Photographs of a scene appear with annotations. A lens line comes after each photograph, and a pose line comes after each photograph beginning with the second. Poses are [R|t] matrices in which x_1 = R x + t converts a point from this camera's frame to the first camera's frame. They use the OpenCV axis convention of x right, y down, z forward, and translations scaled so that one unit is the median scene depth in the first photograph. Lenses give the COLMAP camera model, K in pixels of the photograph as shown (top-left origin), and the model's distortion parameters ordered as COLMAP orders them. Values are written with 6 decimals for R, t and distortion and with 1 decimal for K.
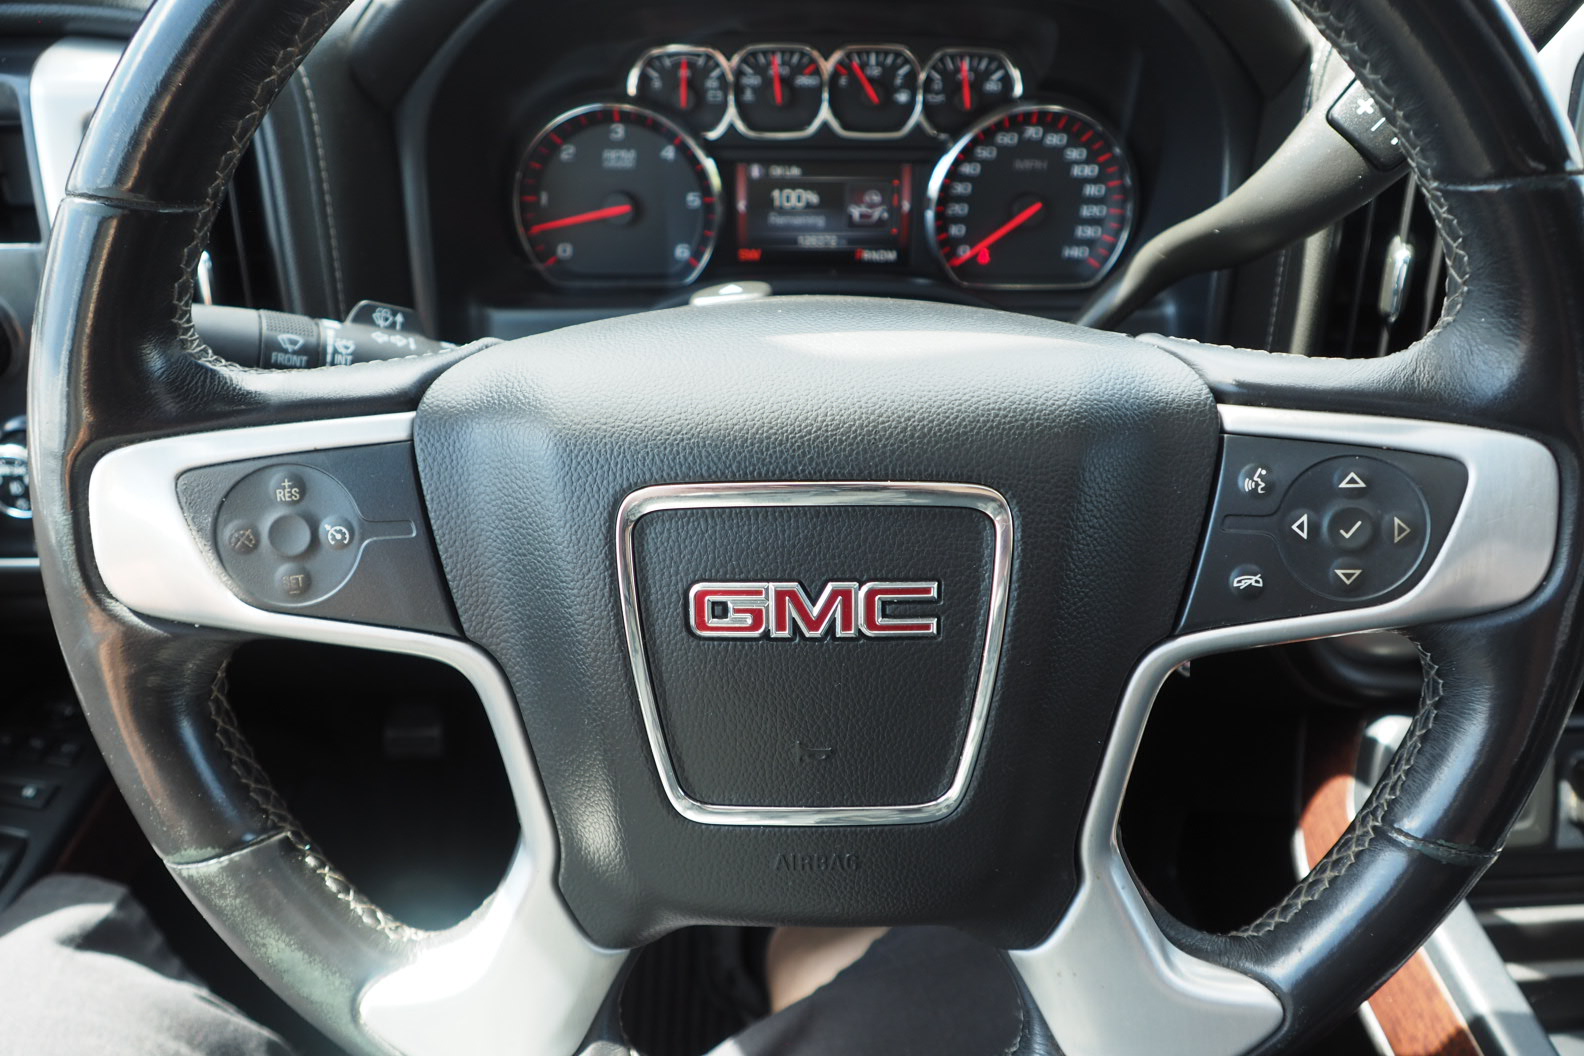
lens RADIAL K [[1117.1, 0, 776.4], [0, 1117.1, 541.3], [0, 0, 1]] dist [-0.033381, 0.008461]
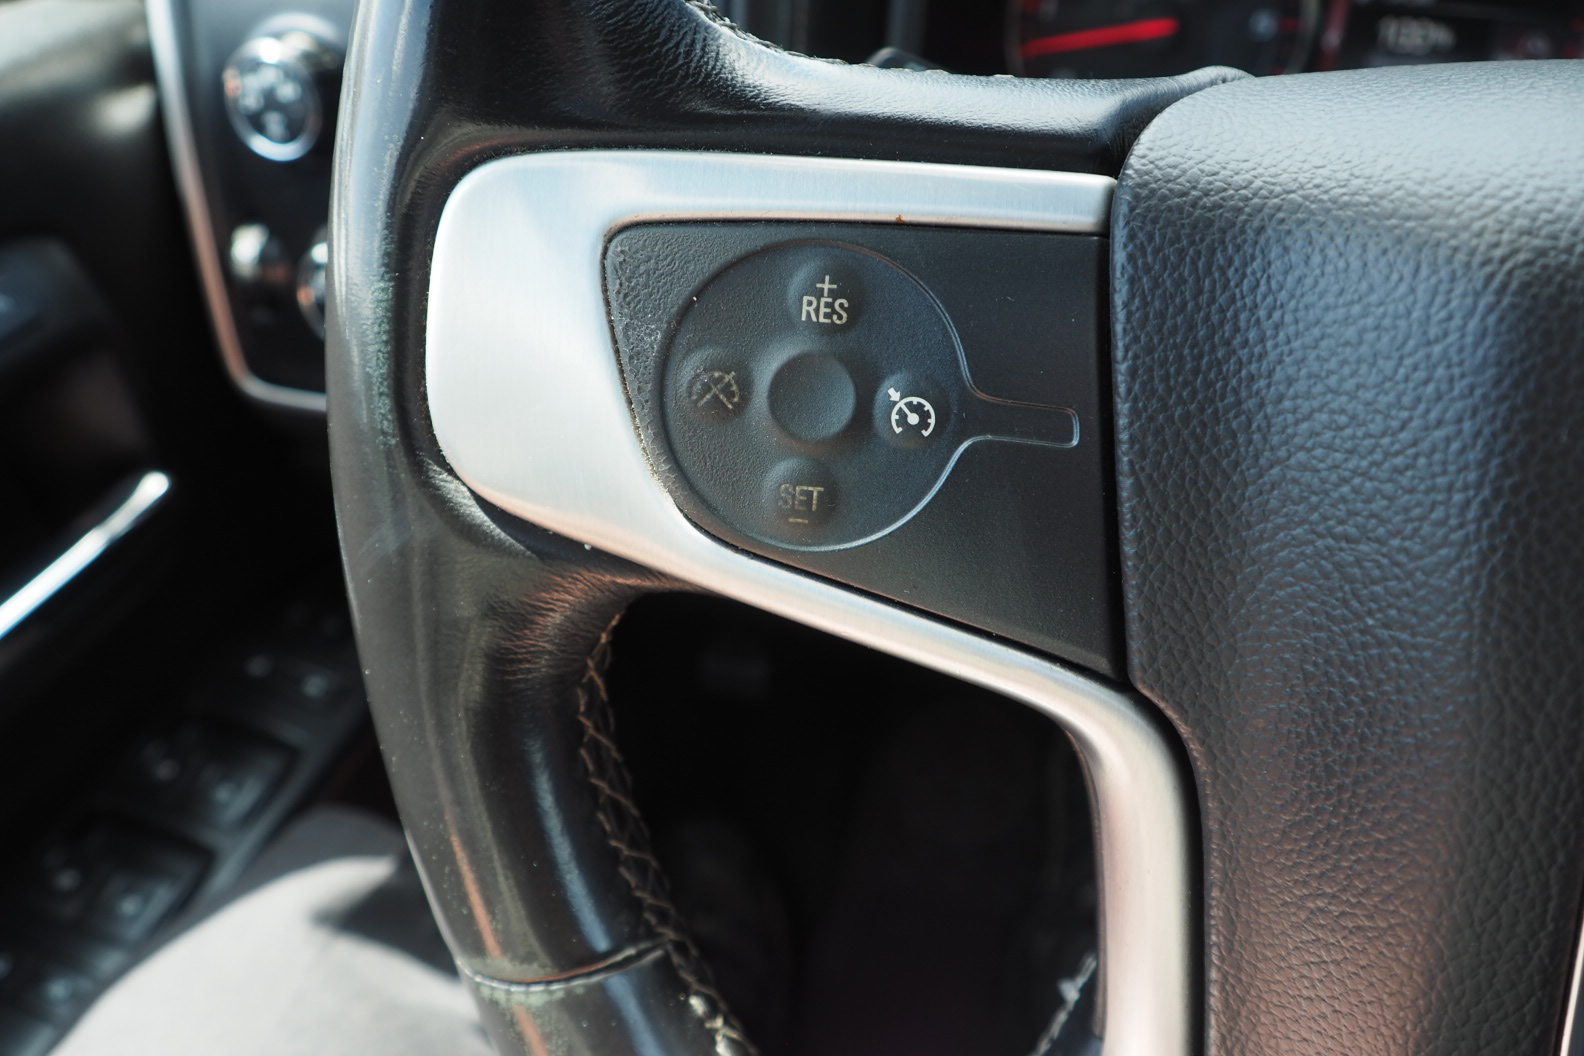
lens RADIAL K [[1117.1, 0, 792.3], [0, 1117.1, 530.9], [0, 0, 1]] dist [-0.033381, 0.008461]
pose [[0.959831, 0.190360, -0.206127, -0.338512], [-0.177817, 0.980973, 0.077930, 0.013997], [0.217040, -0.038147, 0.975417, 0.539502]]
